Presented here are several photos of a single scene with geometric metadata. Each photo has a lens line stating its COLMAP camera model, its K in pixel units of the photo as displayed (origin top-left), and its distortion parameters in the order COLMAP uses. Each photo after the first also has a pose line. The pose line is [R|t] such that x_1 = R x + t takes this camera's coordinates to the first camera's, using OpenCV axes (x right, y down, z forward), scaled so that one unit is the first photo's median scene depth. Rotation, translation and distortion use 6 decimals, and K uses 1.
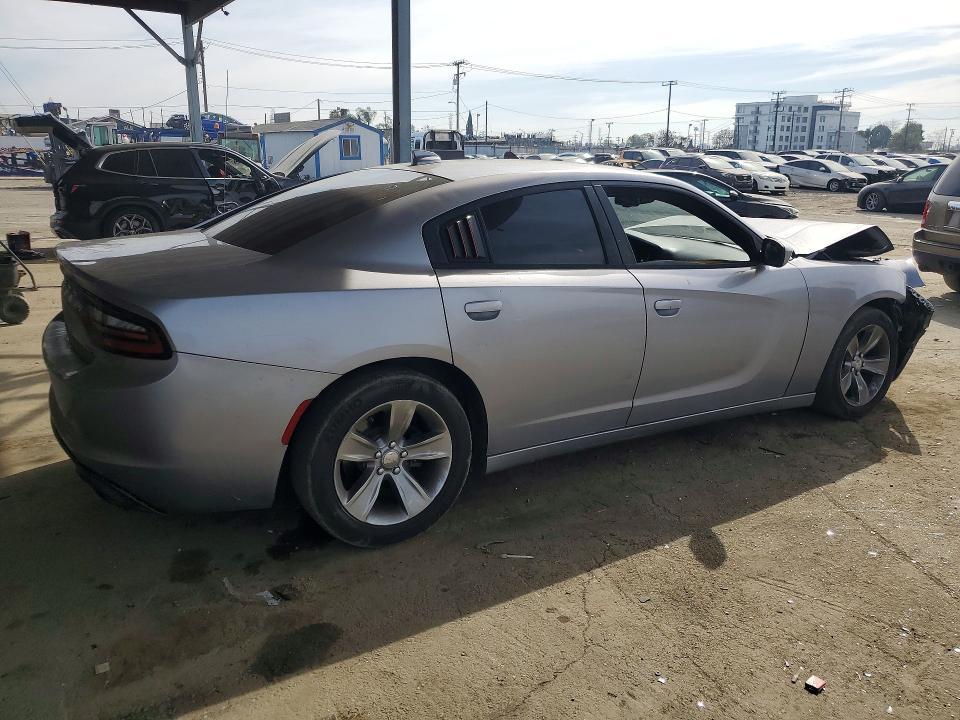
lens RADIAL K [[777.9, 0, 480.0], [0, 777.9, 360.0], [0, 0, 1]] dist [-0.002258, -0.001017]
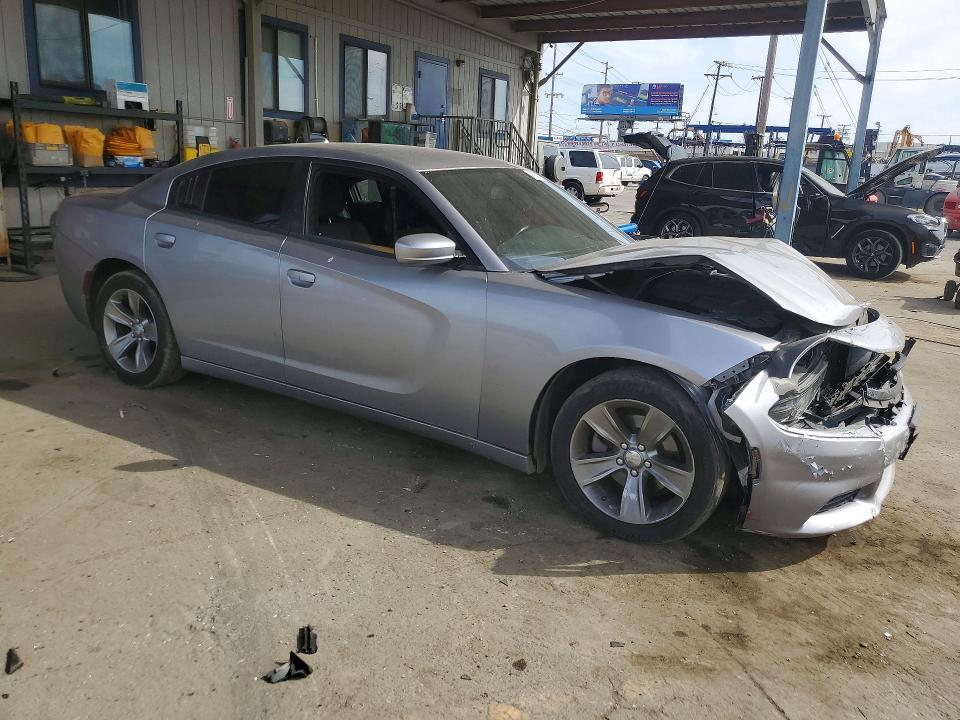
lens RADIAL K [[738.0, 0, 480.0], [0, 738.0, 360.0], [0, 0, 1]] dist [0.008407, 0.006953]
pose [[0.450318, 0.245230, -0.858531, 1.023162], [-0.267024, 0.954525, 0.132590, -0.137105], [0.852005, 0.169541, 0.495322, 0.593812]]
